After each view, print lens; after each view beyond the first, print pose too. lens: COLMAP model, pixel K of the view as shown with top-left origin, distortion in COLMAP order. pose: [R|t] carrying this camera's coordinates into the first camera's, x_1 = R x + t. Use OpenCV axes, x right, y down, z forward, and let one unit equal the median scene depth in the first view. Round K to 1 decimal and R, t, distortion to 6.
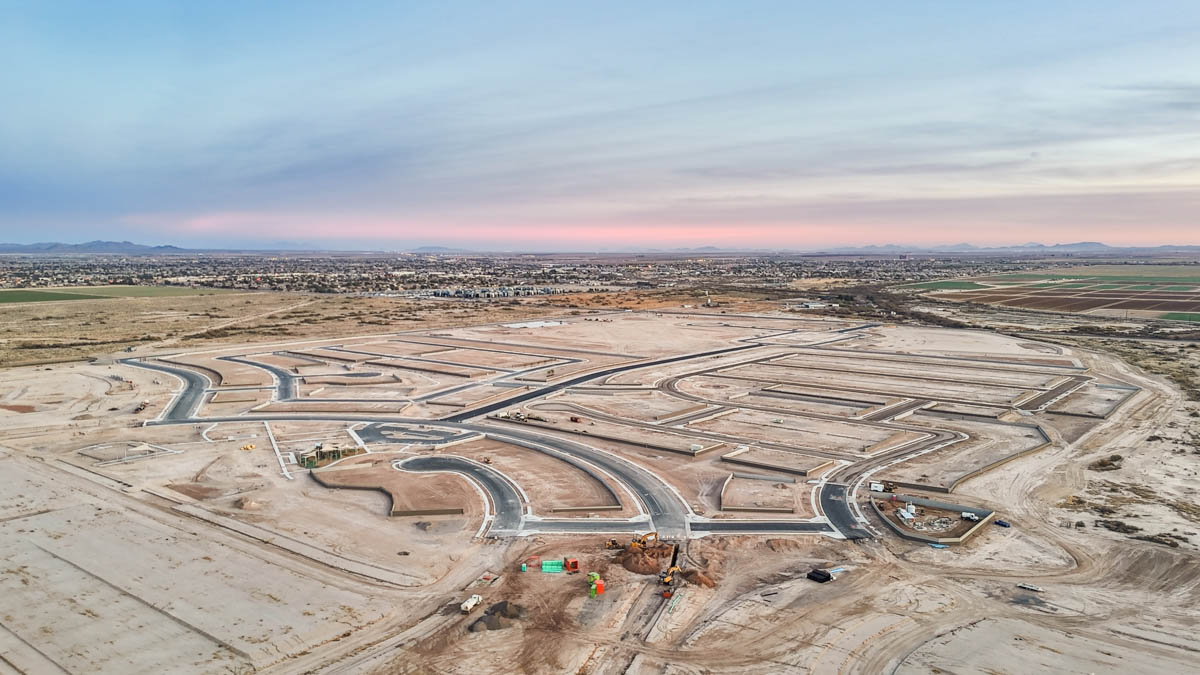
lens RADIAL K [[887.1, 0, 614.0], [0, 887.1, 337.5], [0, 0, 1]] dist [0.069604, -0.078695]
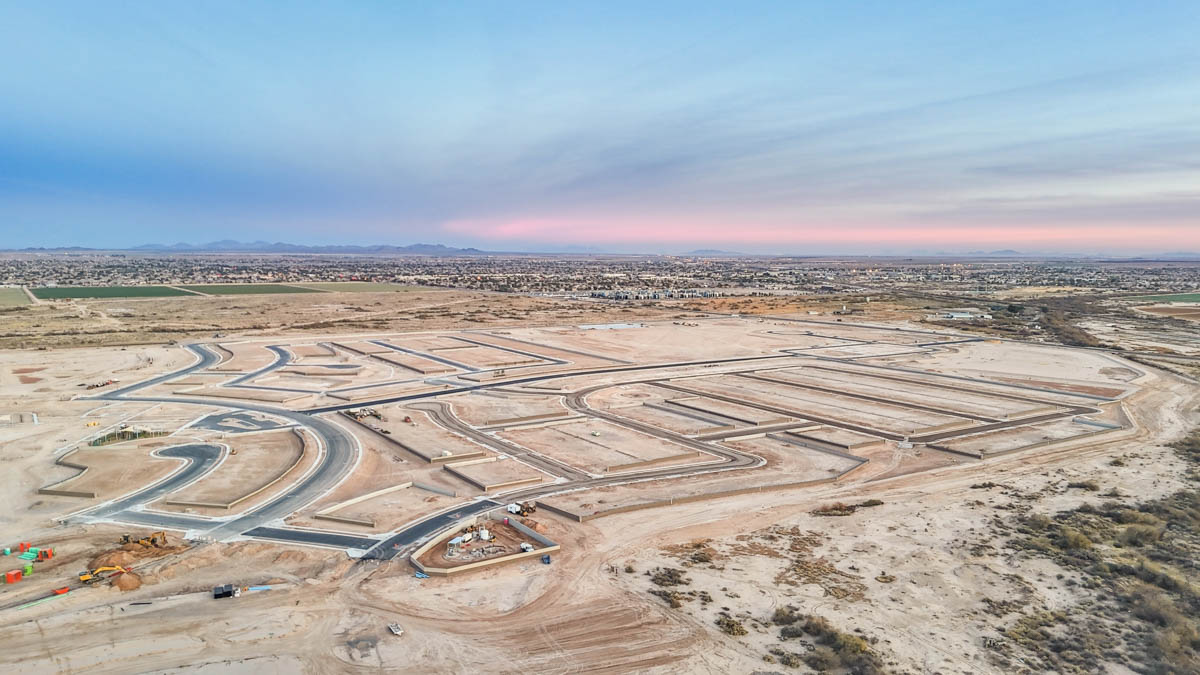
lens RADIAL K [[887.1, 0, 614.0], [0, 887.1, 337.5], [0, 0, 1]] dist [0.069604, -0.078695]
pose [[0.954025, 0.036049, -0.297552, 0.722669], [-0.037215, 0.999306, 0.001748, -0.014434], [0.297409, 0.009406, 0.954704, 0.173909]]
